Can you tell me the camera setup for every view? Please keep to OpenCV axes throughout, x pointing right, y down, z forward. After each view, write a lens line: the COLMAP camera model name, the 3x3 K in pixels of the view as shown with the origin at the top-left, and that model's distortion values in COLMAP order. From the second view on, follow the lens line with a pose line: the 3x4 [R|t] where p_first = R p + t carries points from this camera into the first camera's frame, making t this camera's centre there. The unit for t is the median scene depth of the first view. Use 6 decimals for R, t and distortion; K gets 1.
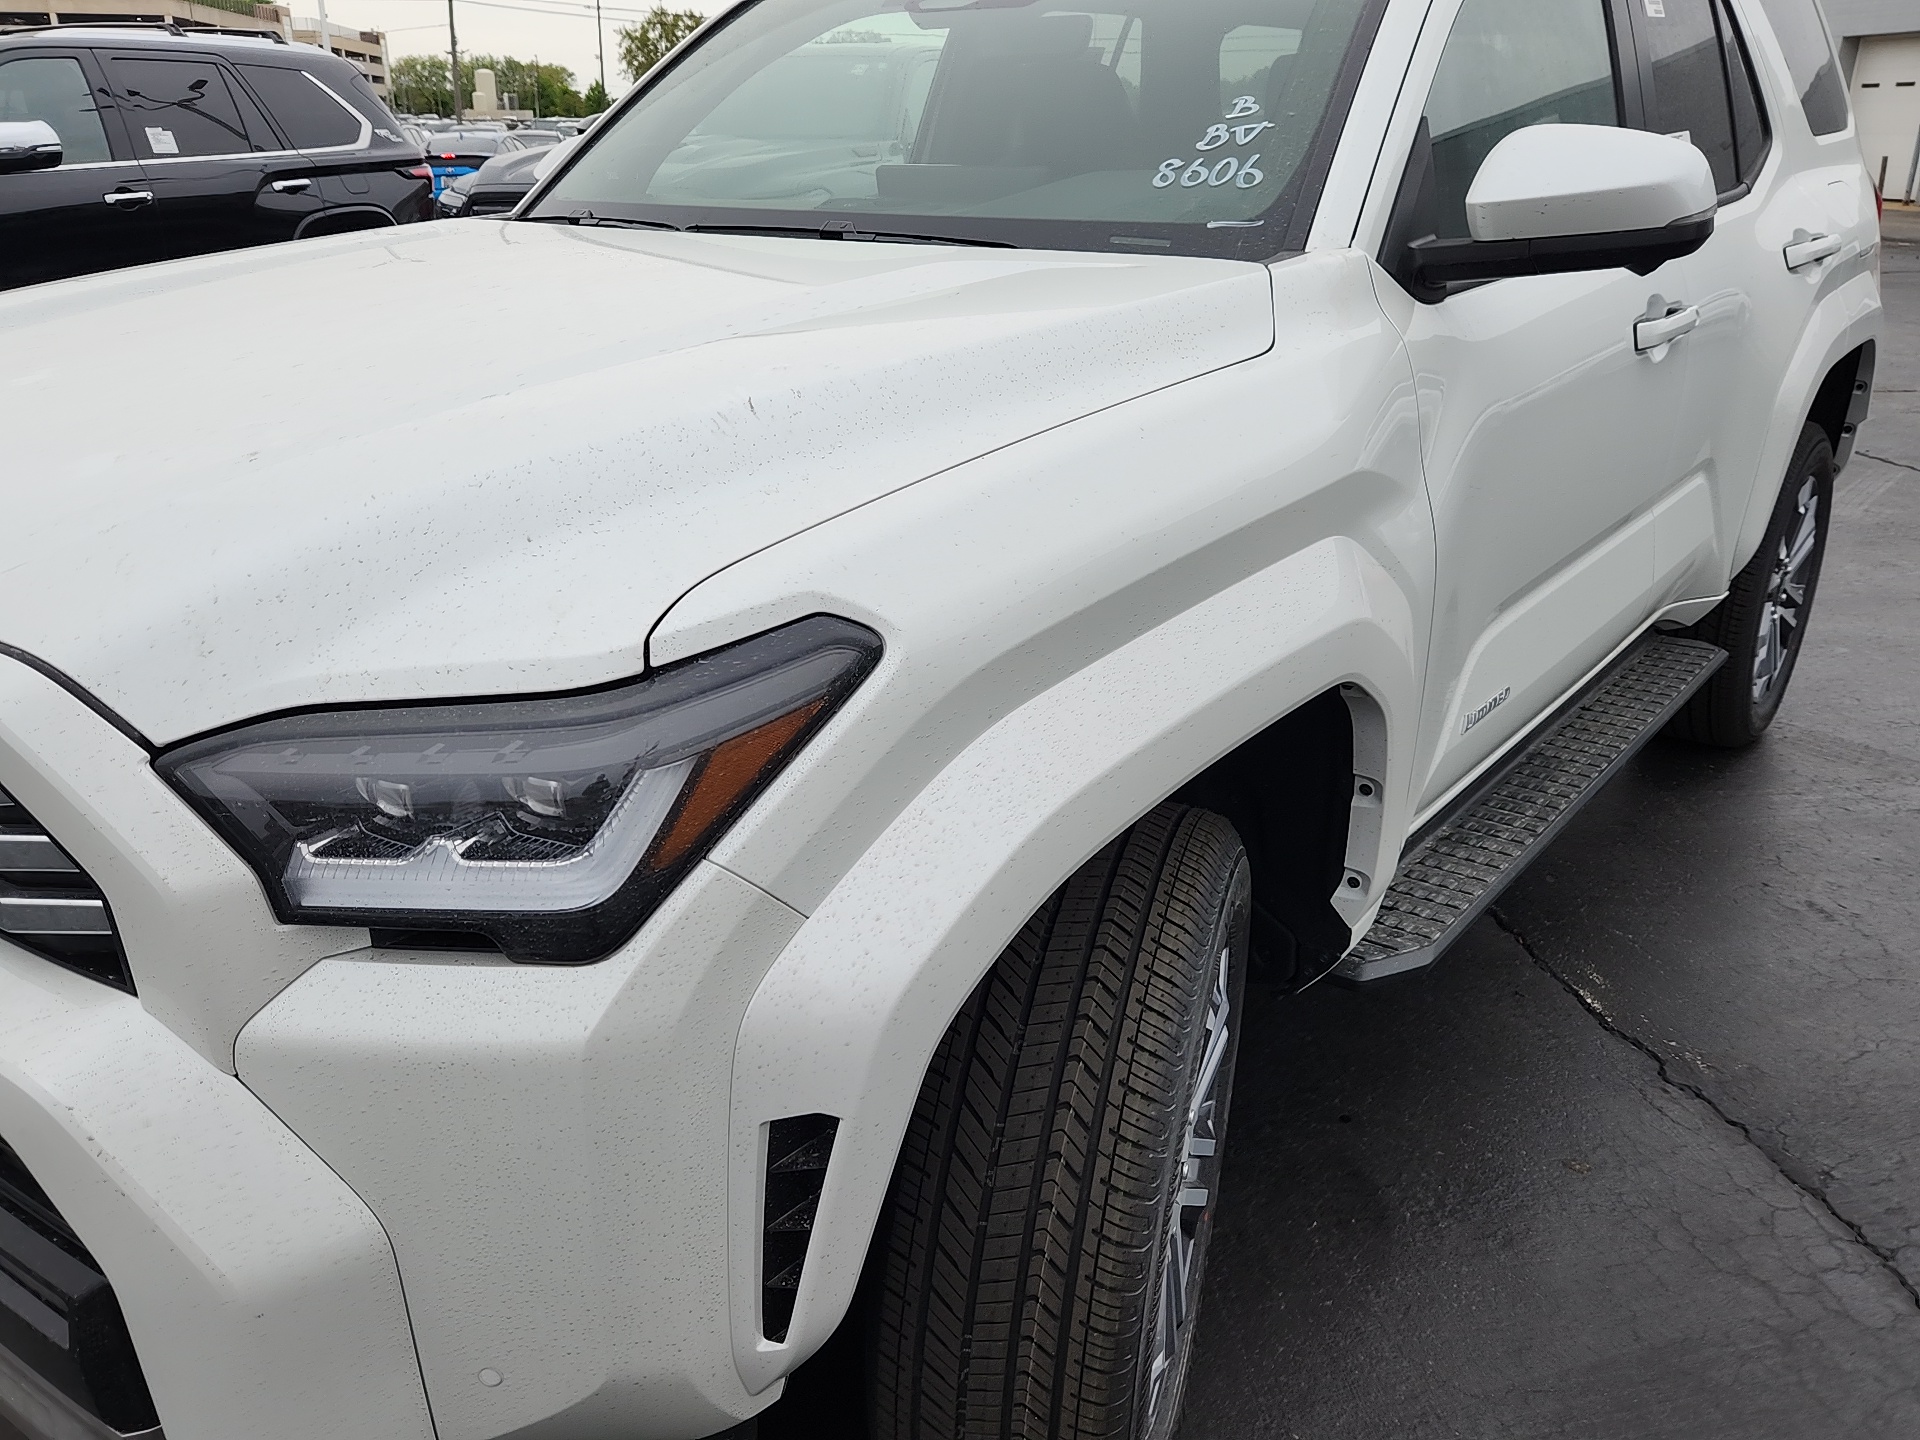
lens RADIAL K [[1521.0, 0, 944.4], [0, 1521.0, 727.2], [0, 0, 1]] dist [0.065800, -0.059160]
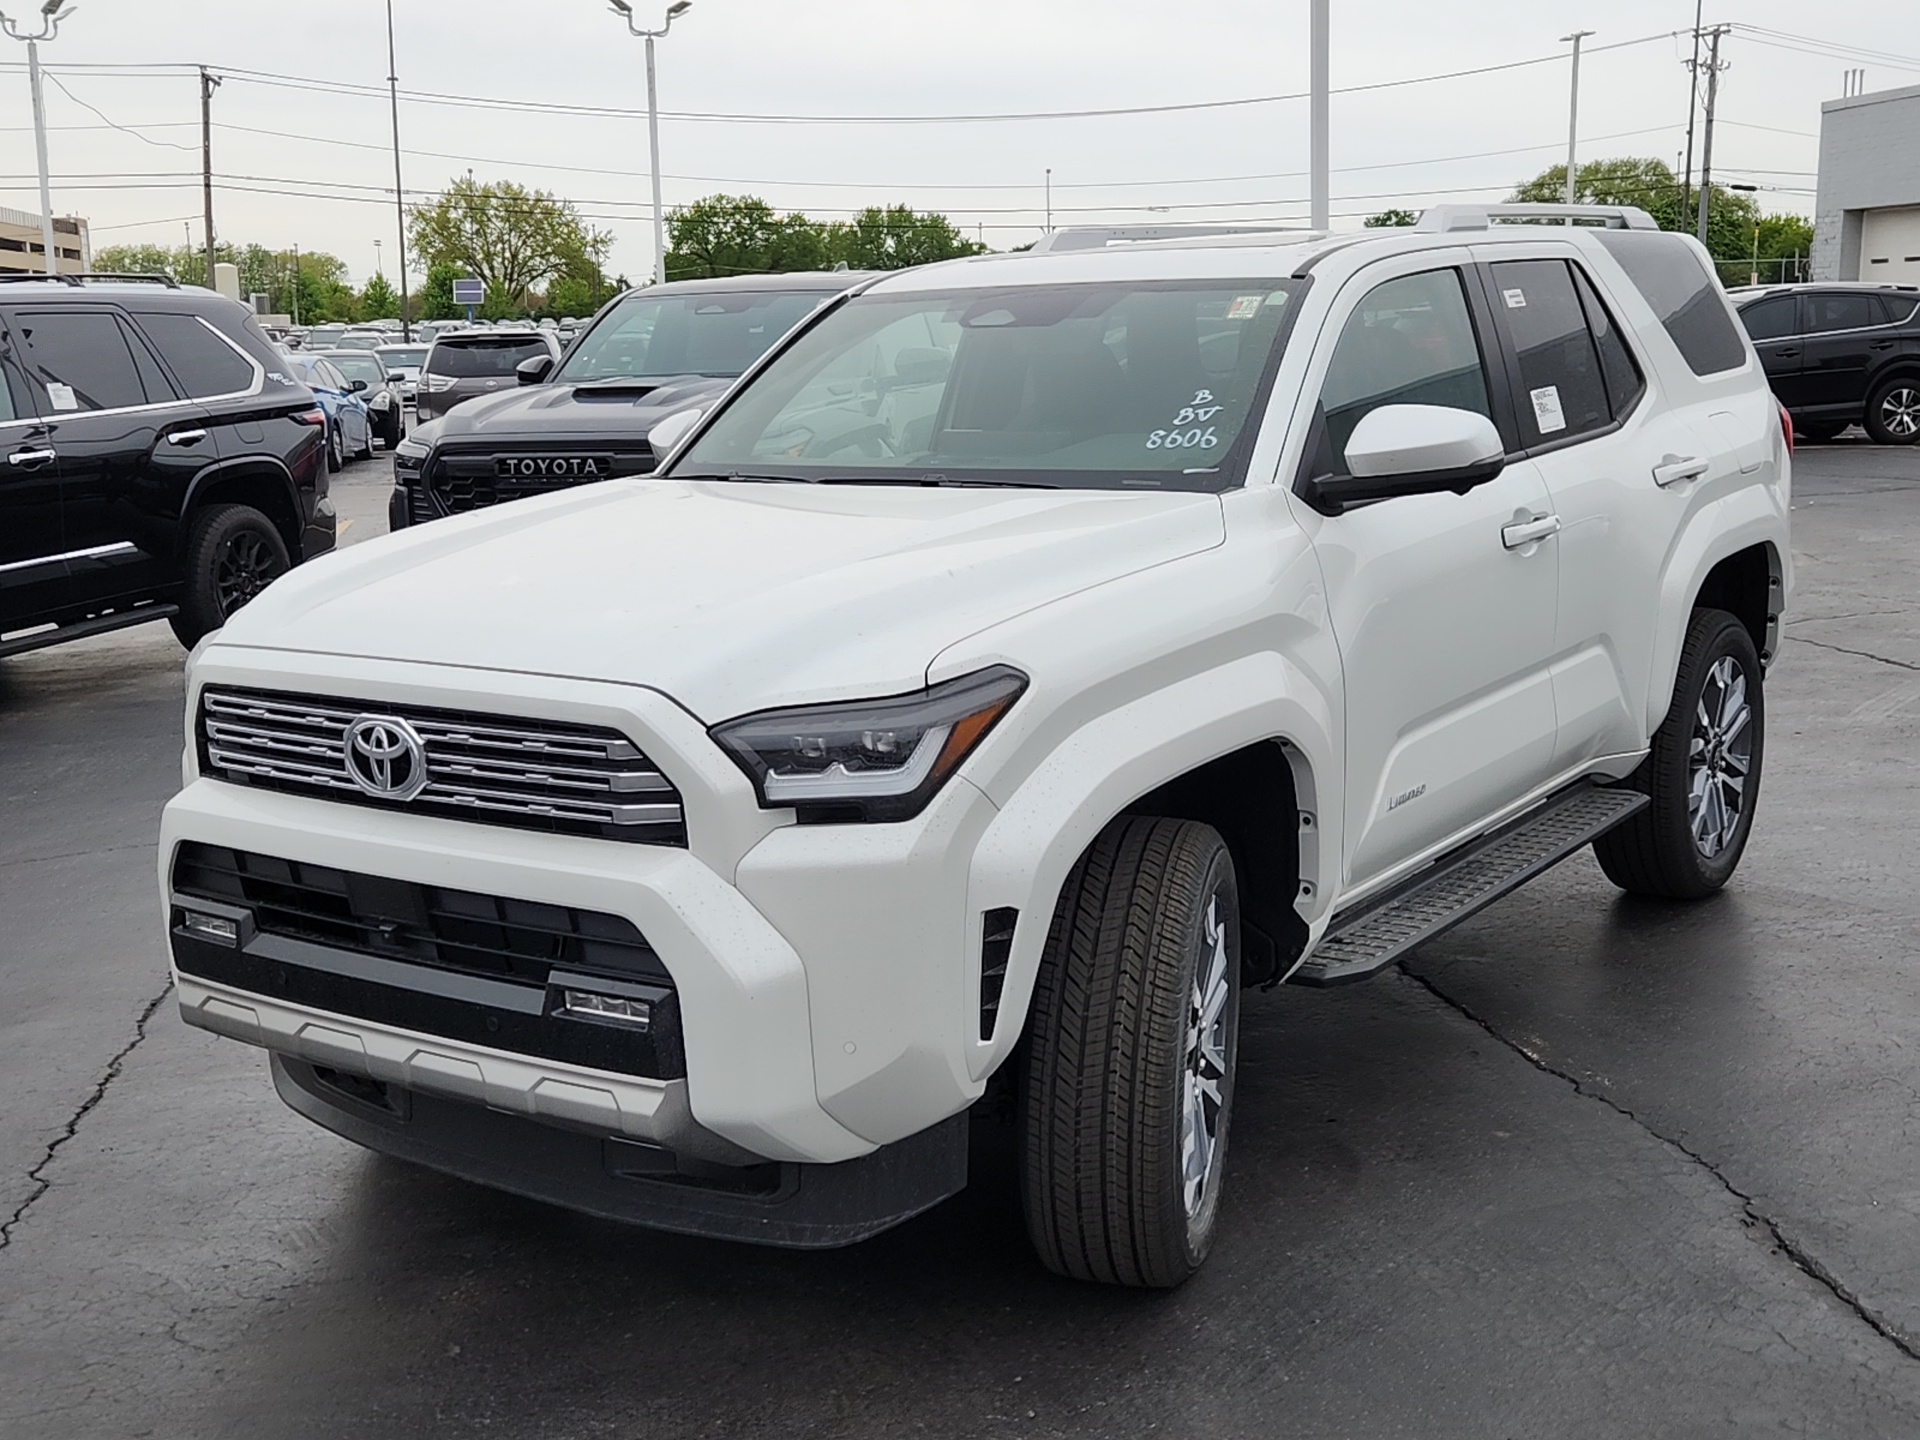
lens RADIAL K [[1849.8, 0, 966.0], [0, 1849.8, 722.5], [0, 0, 1]] dist [0.048604, 0.000000]
pose [[0.999039, -0.032980, 0.028864, -0.113026], [0.037452, 0.984488, -0.171410, 0.240697], [-0.022763, 0.172326, 0.984777, -0.813443]]
